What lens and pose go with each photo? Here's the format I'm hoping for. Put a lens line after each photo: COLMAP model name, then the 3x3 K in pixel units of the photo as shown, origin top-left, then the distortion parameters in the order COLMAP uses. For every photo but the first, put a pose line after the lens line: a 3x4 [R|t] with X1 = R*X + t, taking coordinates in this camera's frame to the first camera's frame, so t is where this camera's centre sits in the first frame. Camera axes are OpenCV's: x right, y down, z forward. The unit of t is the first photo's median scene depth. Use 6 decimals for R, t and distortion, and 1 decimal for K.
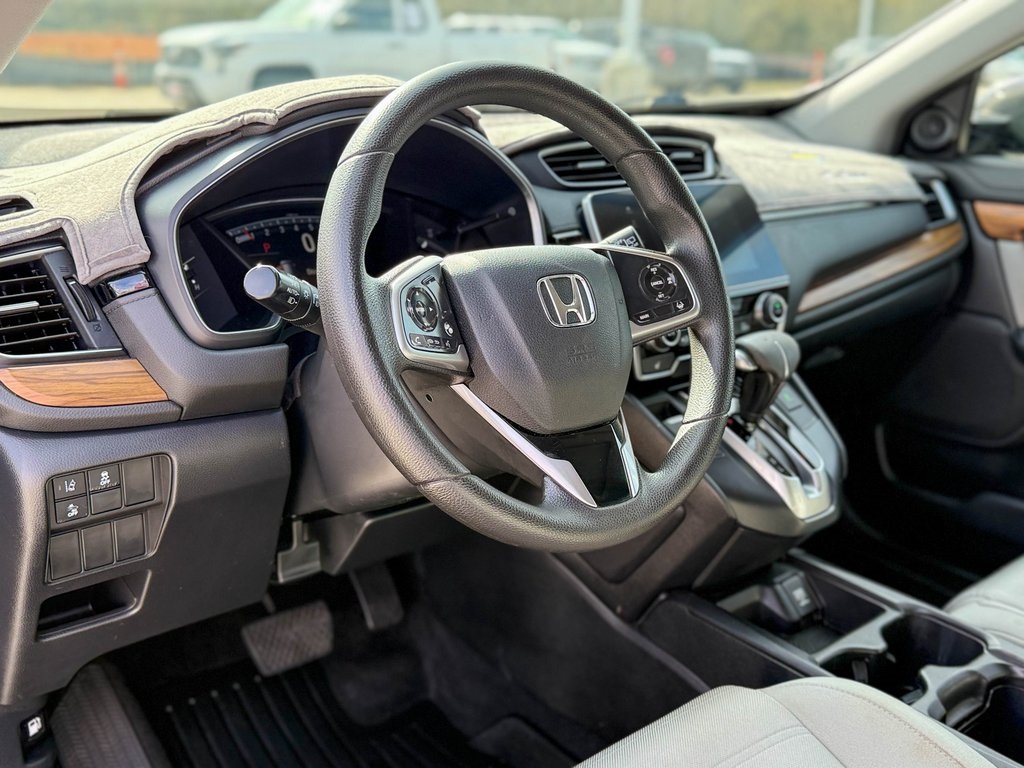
lens RADIAL K [[1025.2, 0, 512.0], [0, 1025.2, 384.0], [0, 0, 1]] dist [0.158232, -0.352499]
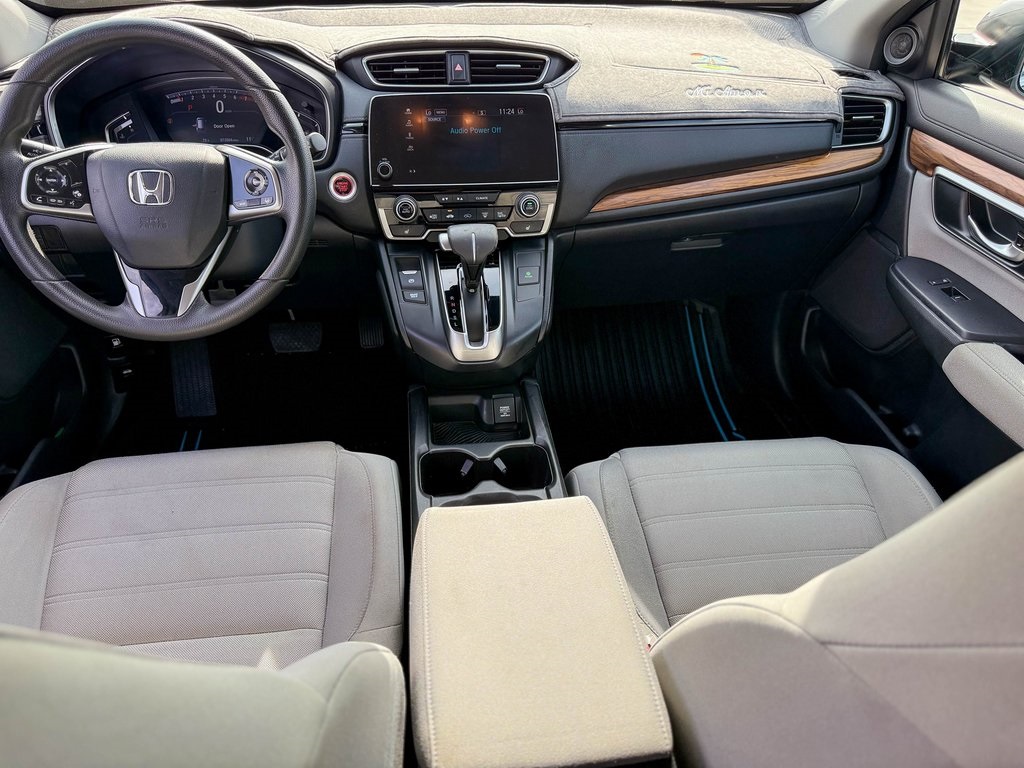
lens RADIAL K [[723.4, 0, 501.0], [0, 723.4, 384.4], [0, 0, 1]] dist [0.116701, -0.176654]
pose [[0.830783, 0.314992, -0.458889, 0.778761], [-0.155811, 0.923108, 0.351559, -0.197673], [0.534343, -0.220569, 0.815982, 0.197147]]
